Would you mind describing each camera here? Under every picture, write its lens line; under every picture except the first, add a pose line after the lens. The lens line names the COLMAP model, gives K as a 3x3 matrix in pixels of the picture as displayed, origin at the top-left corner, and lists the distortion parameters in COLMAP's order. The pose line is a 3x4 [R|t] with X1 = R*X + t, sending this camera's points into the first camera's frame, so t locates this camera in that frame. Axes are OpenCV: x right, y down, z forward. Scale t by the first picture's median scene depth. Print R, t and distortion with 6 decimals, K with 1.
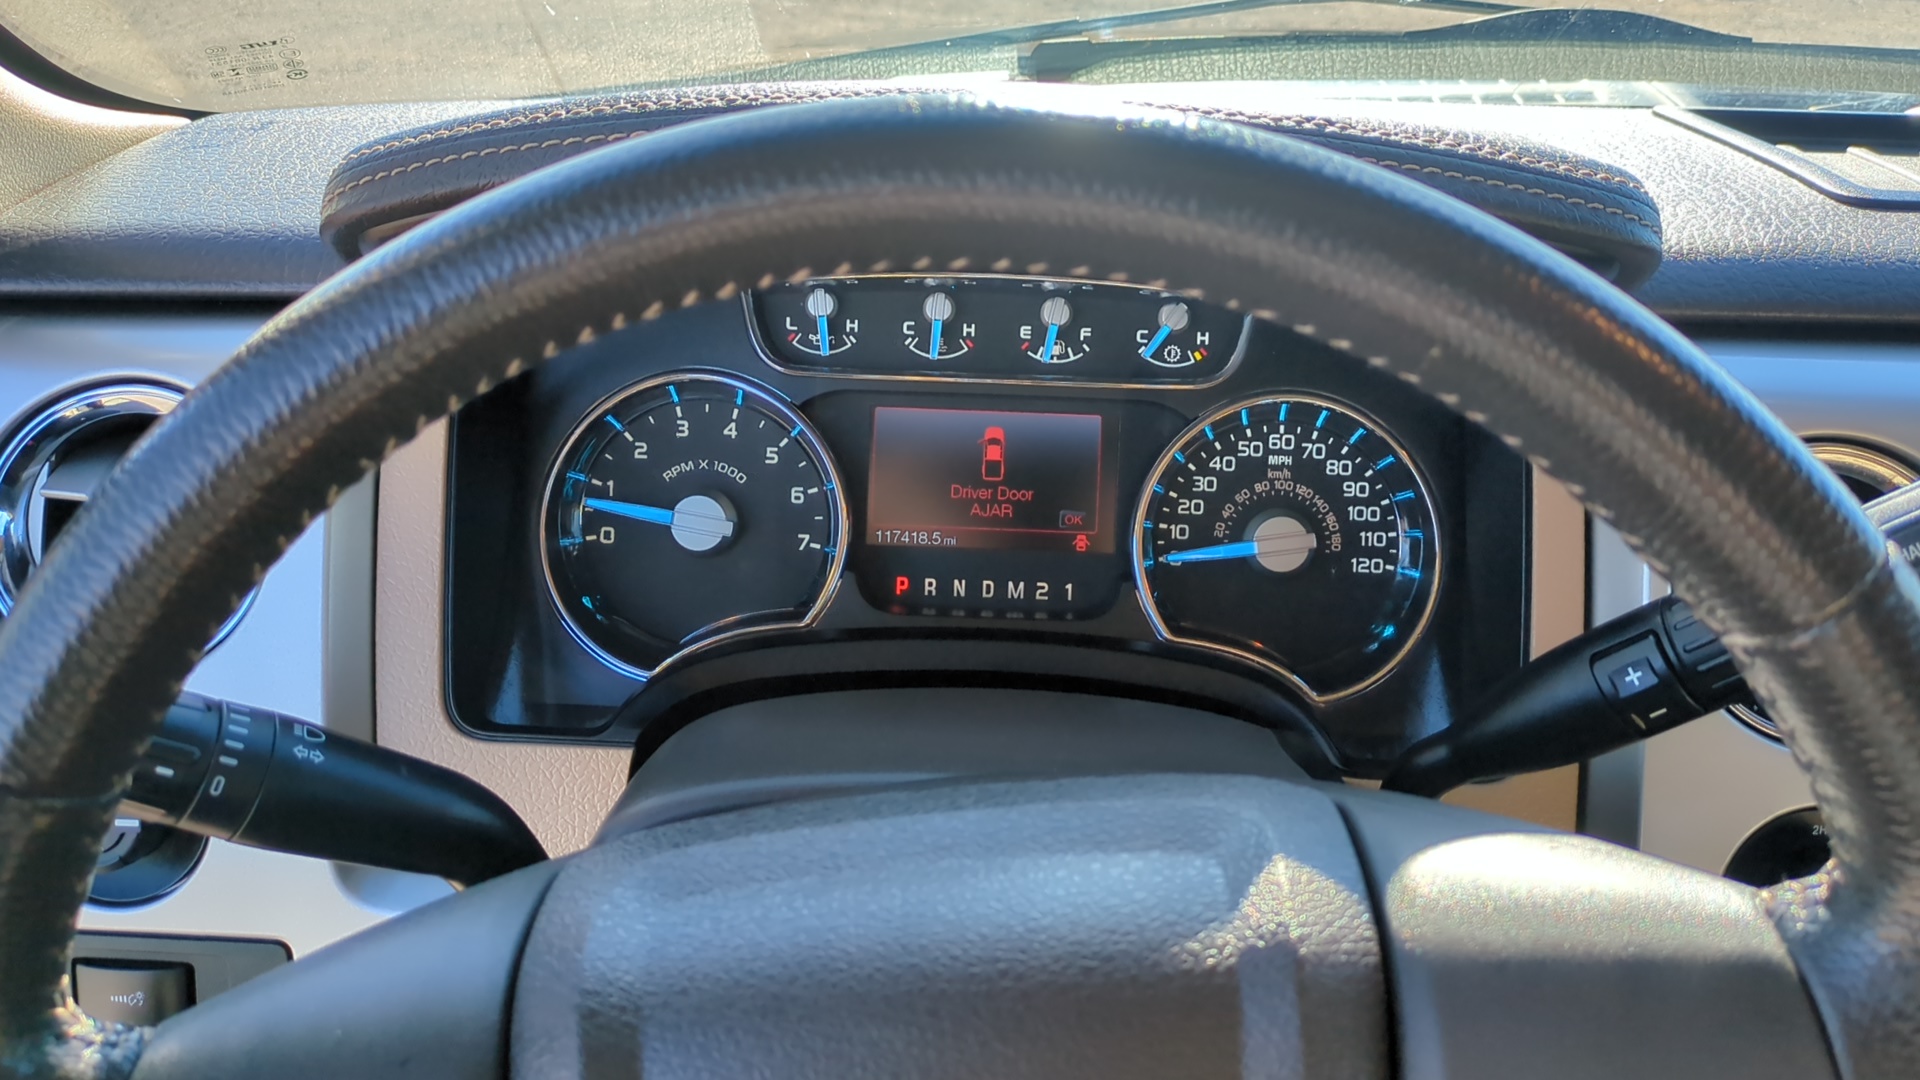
lens RADIAL K [[1633.6, 0, 969.0], [0, 1633.6, 543.2], [0, 0, 1]] dist [0.053485, -0.079276]
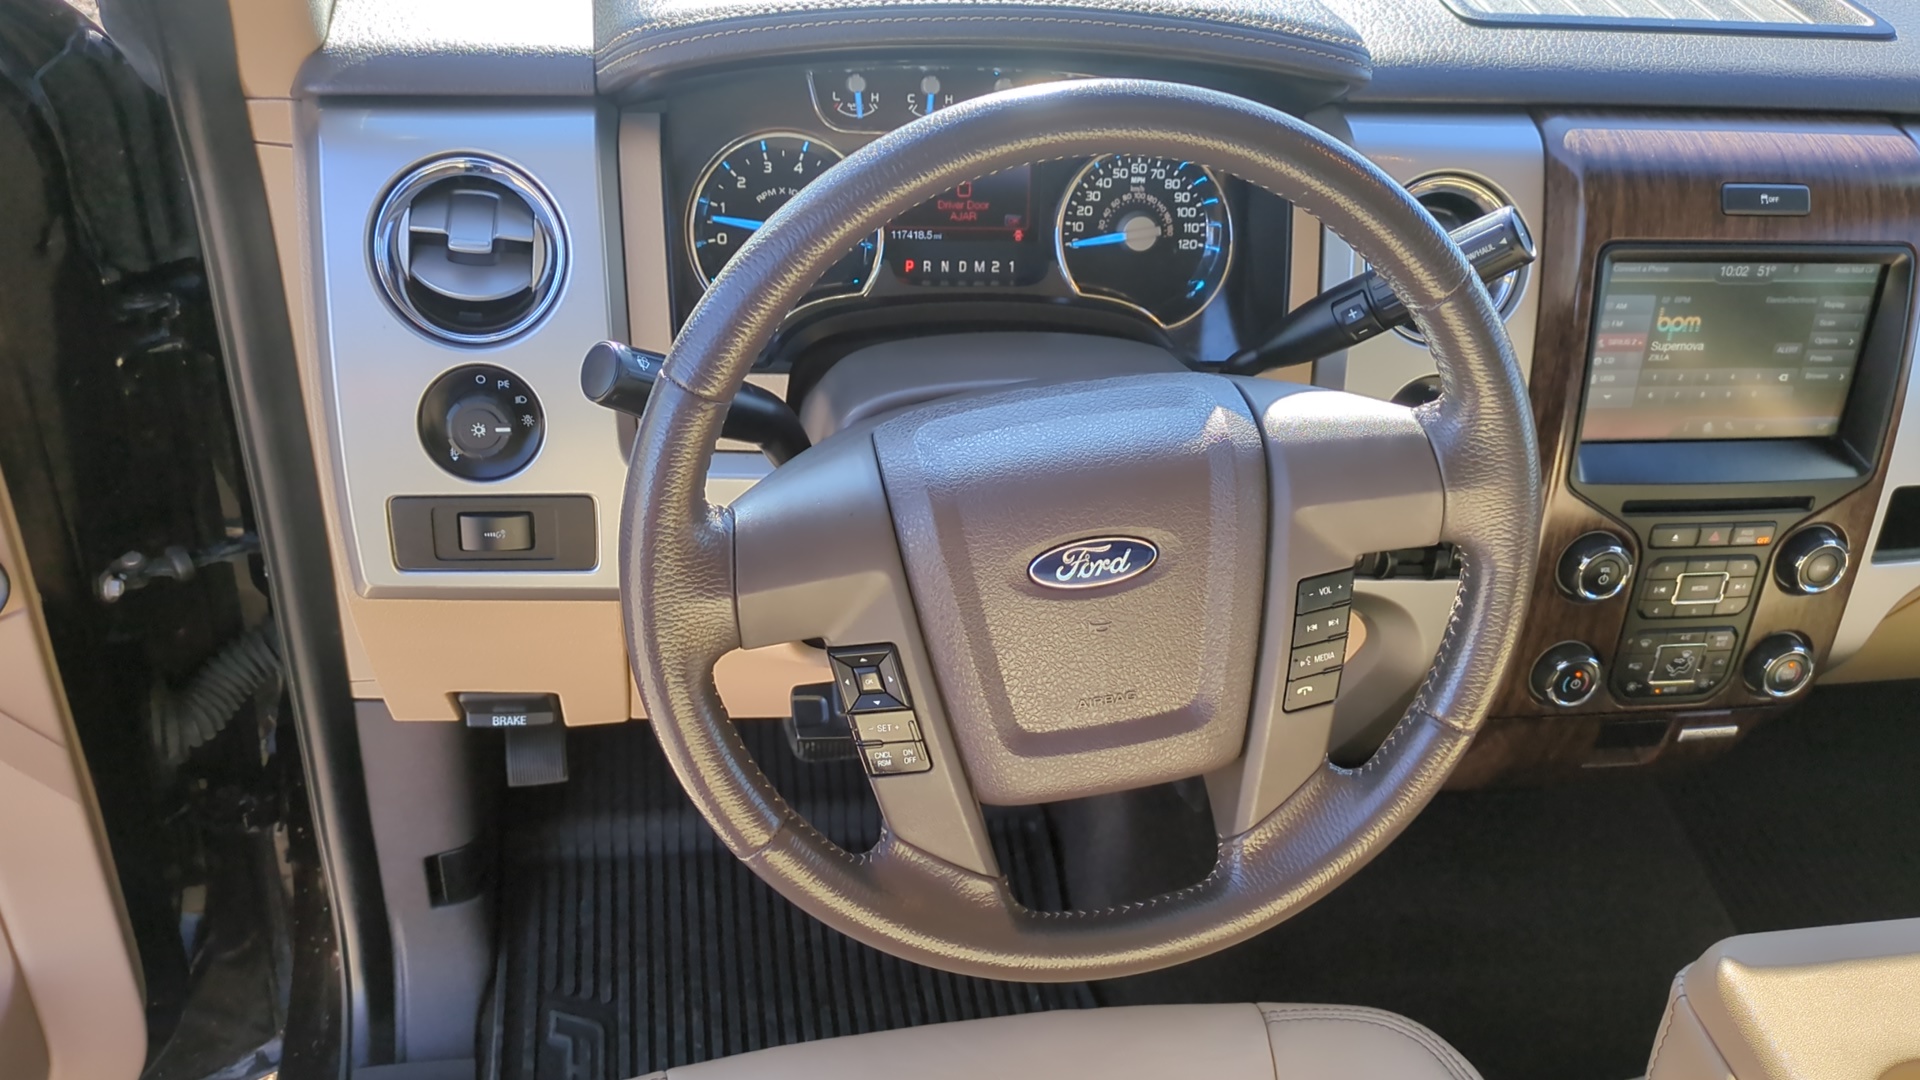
lens RADIAL K [[1633.6, 0, 960.2], [0, 1633.6, 540.4], [0, 0, 1]] dist [0.053485, -0.079276]
pose [[0.978780, -0.064658, 0.194445, -0.322367], [0.017986, 0.972359, 0.232795, -0.084950], [-0.204122, -0.224358, 0.952889, -0.594233]]
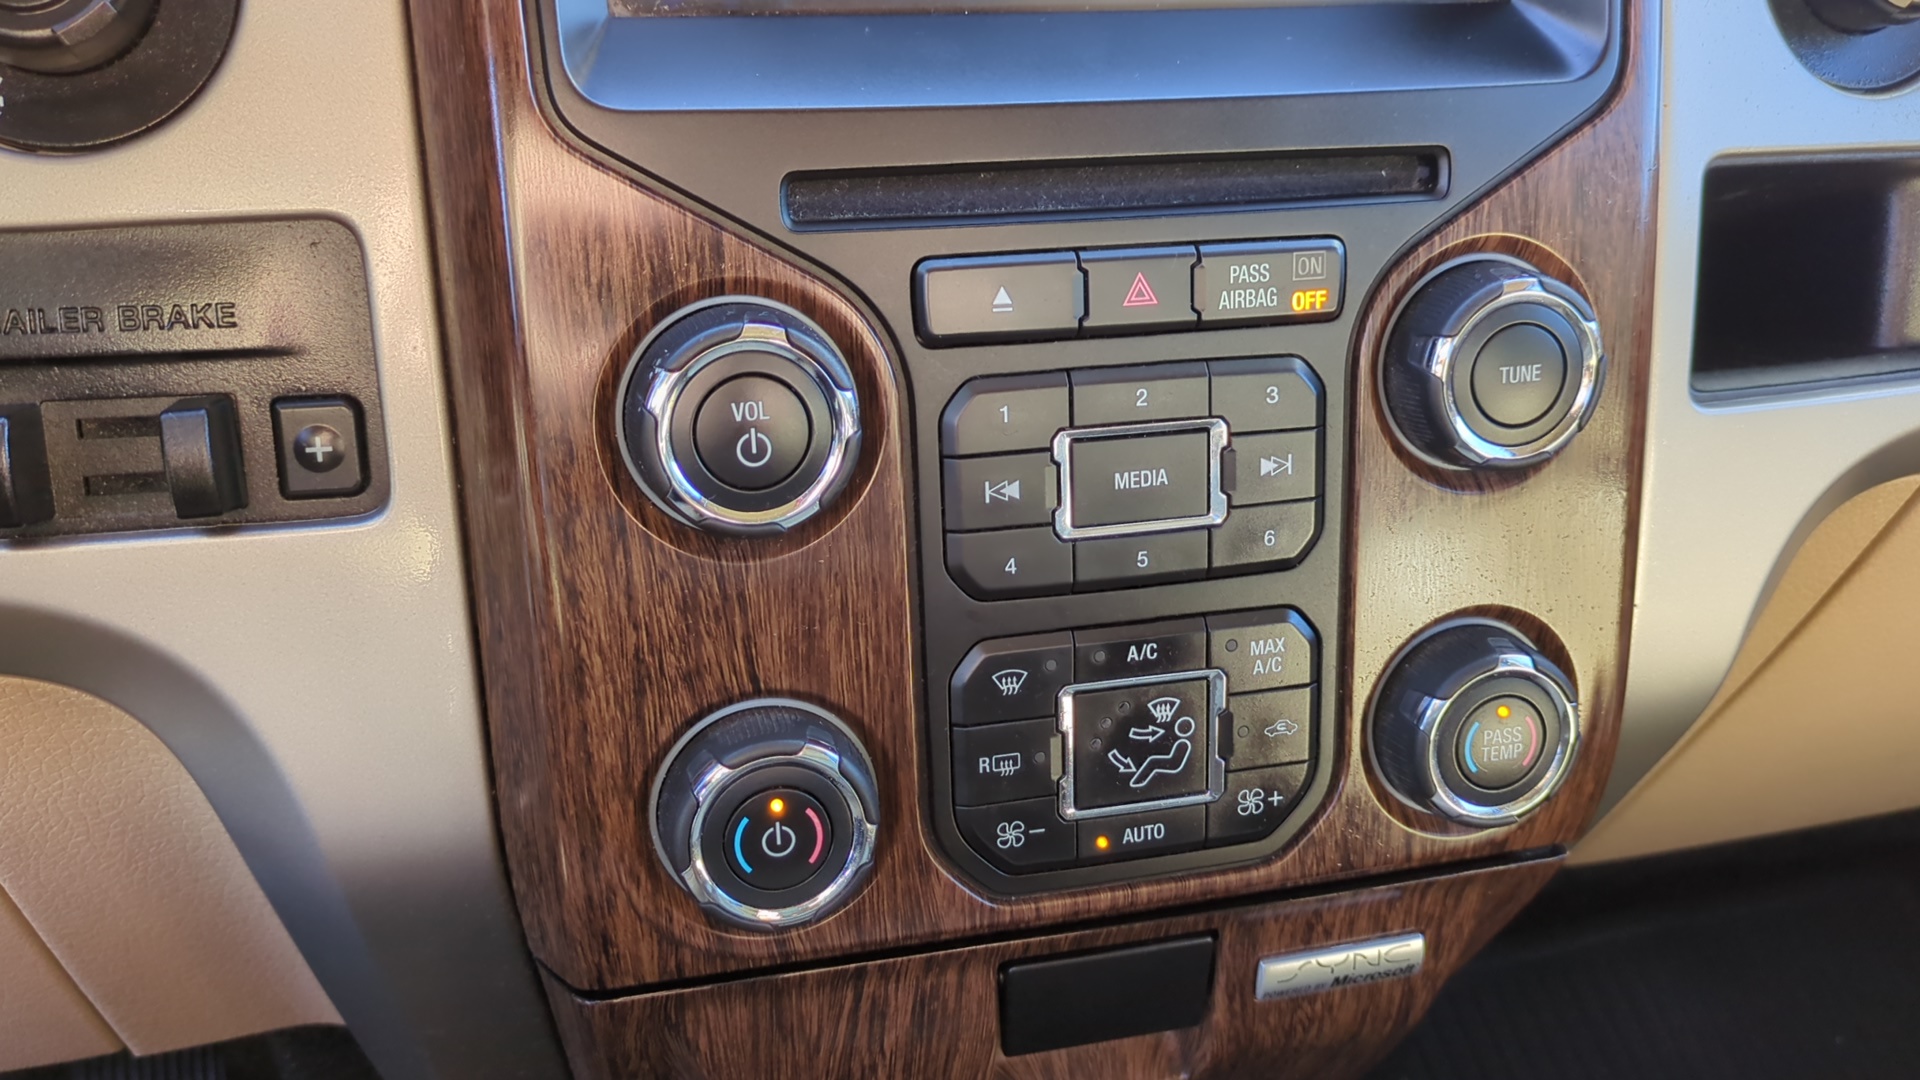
lens RADIAL K [[1633.6, 0, 970.3], [0, 1633.6, 535.5], [0, 0, 1]] dist [0.053485, -0.079276]
pose [[0.963719, -0.126472, 0.235056, 0.545752], [0.122472, 0.991969, 0.031601, 0.352473], [-0.237165, -0.001667, 0.971468, 0.333493]]
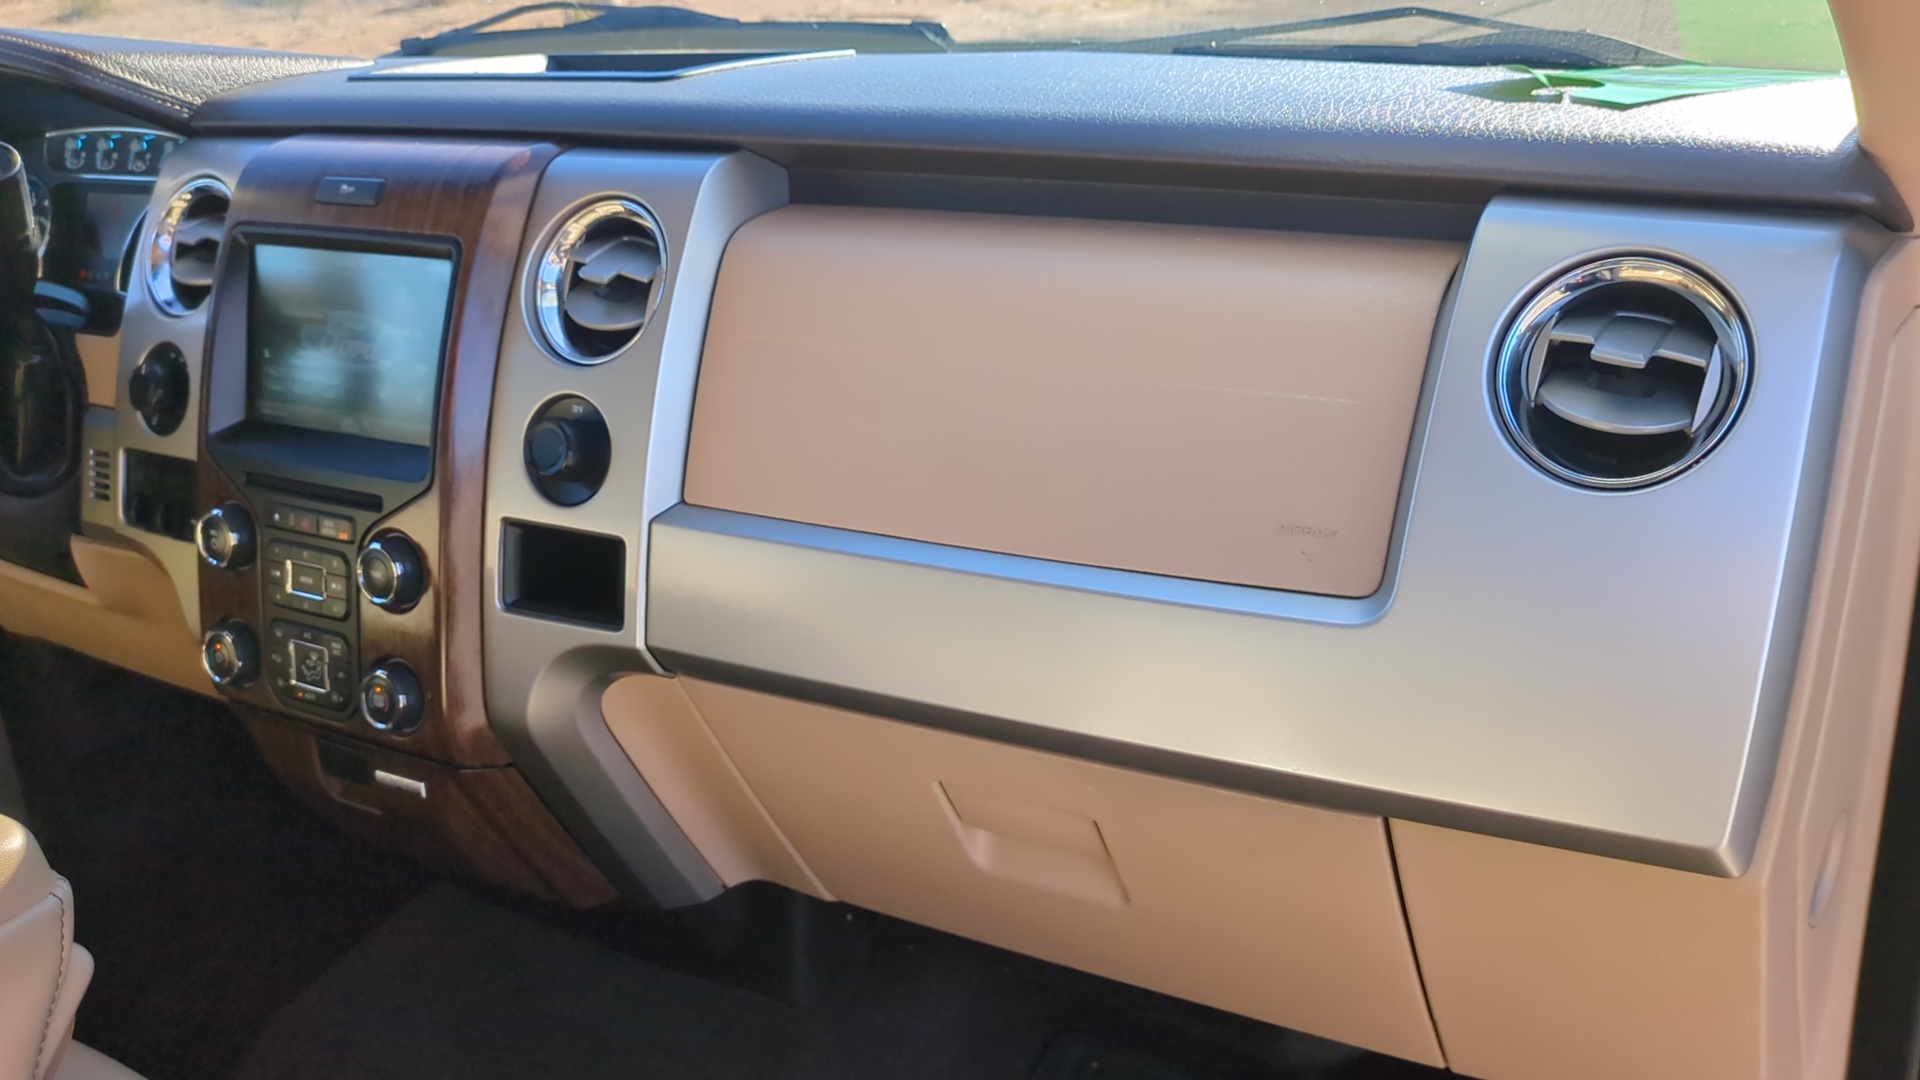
lens RADIAL K [[1633.6, 0, 980.1], [0, 1633.6, 570.4], [0, 0, 1]] dist [0.053485, -0.079276]
pose [[0.862358, 0.110277, -0.494143, 2.086298], [-0.138102, 0.990216, -0.020025, 0.289251], [0.487100, 0.085510, 0.869150, -0.271780]]
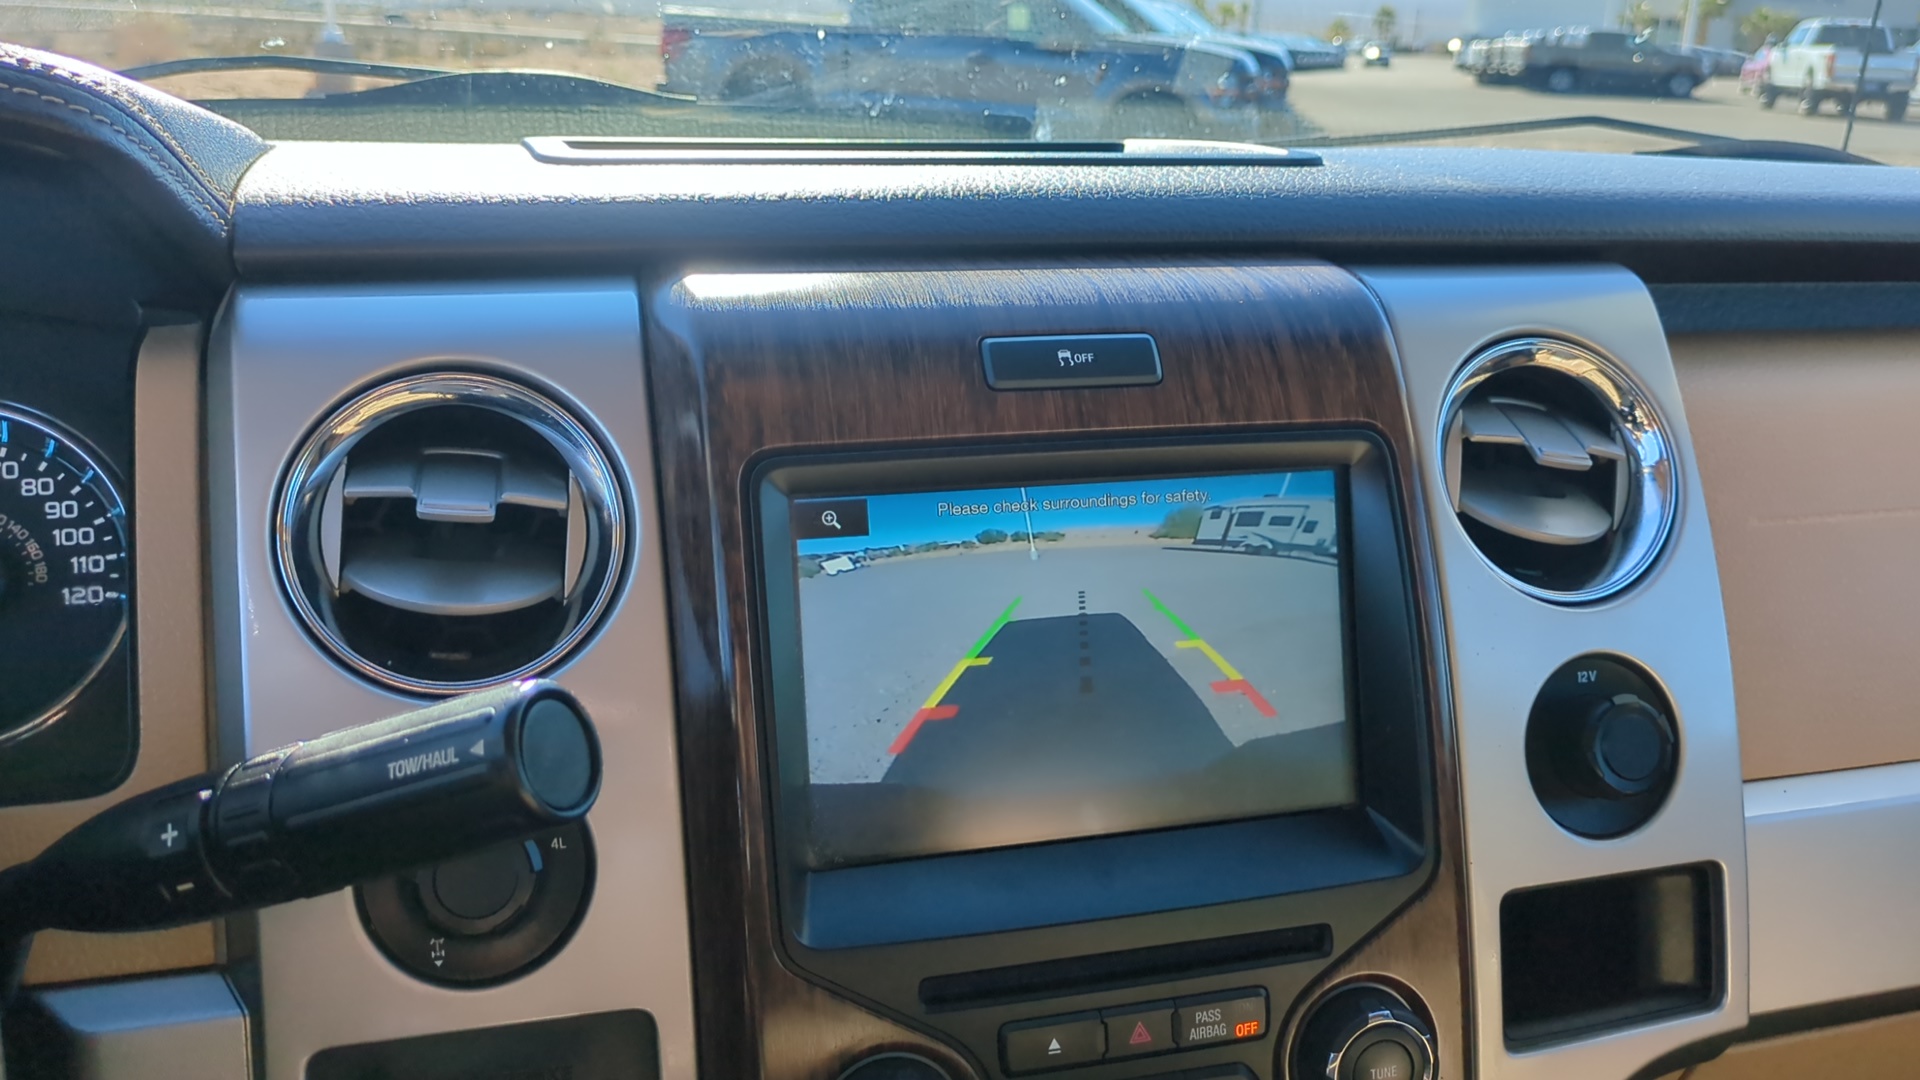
lens RADIAL K [[1633.6, 0, 968.2], [0, 1633.6, 550.4], [0, 0, 1]] dist [0.053485, -0.079276]
pose [[0.952502, -0.096808, 0.288734, 0.439959], [0.137709, 0.982573, -0.124846, 0.163157], [-0.271617, 0.158678, 0.949234, 0.047577]]
